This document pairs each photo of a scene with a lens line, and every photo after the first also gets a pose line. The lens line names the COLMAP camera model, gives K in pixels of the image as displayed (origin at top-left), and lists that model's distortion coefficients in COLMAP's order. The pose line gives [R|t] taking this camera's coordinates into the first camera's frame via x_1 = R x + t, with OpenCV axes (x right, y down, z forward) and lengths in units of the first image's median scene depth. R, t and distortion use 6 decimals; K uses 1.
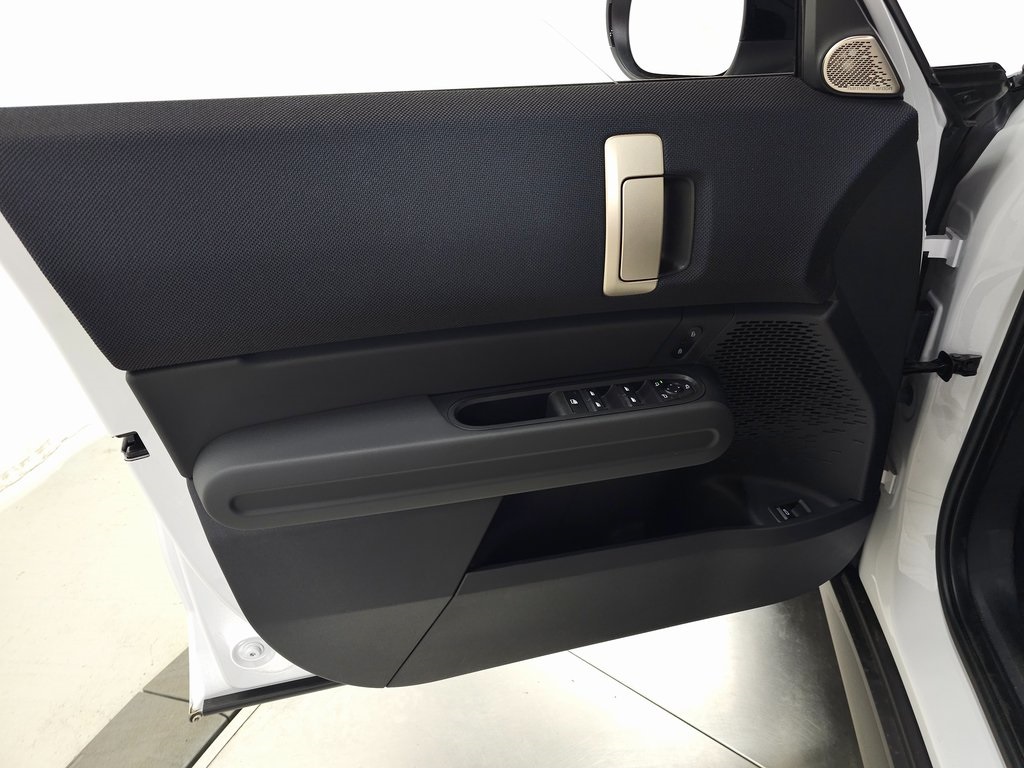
lens RADIAL K [[679.0, 0, 509.2], [0, 679.0, 375.7], [0, 0, 1]] dist [0.066411, -0.068619]
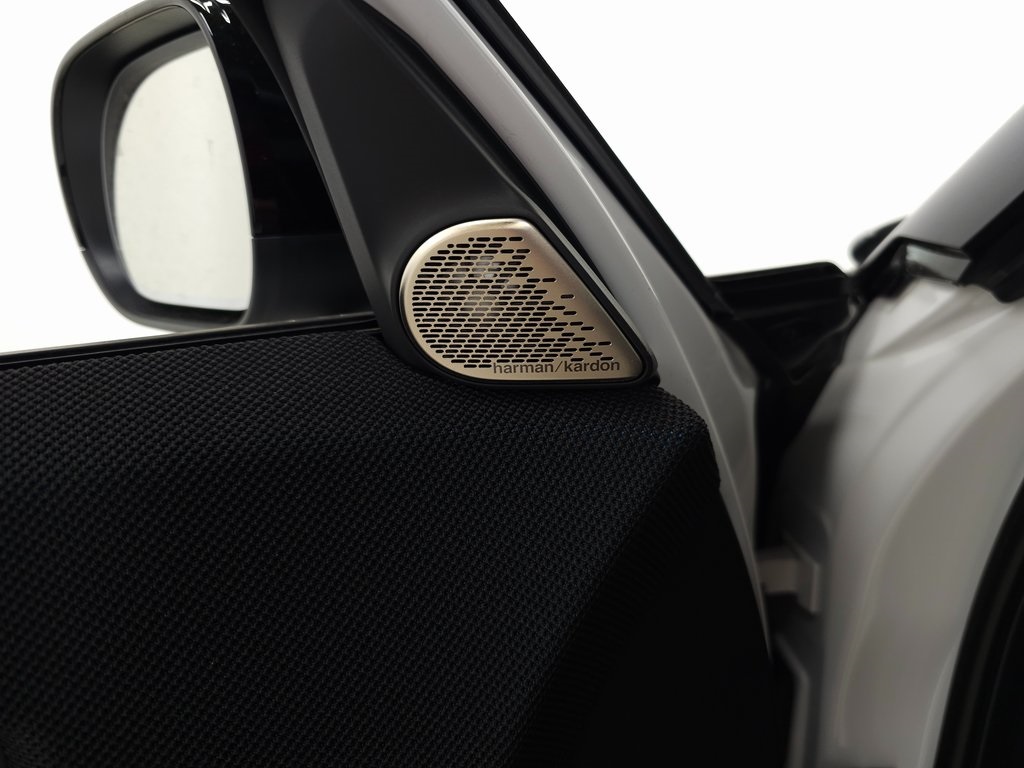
lens RADIAL K [[674.3, 0, 501.5], [0, 674.3, 378.5], [0, 0, 1]] dist [0.074934, -0.076121]
pose [[0.970931, -0.076478, 0.226811, 0.421354], [0.128315, 0.966223, -0.223490, -0.340601], [-0.202058, 0.246097, 0.947950, 0.698865]]
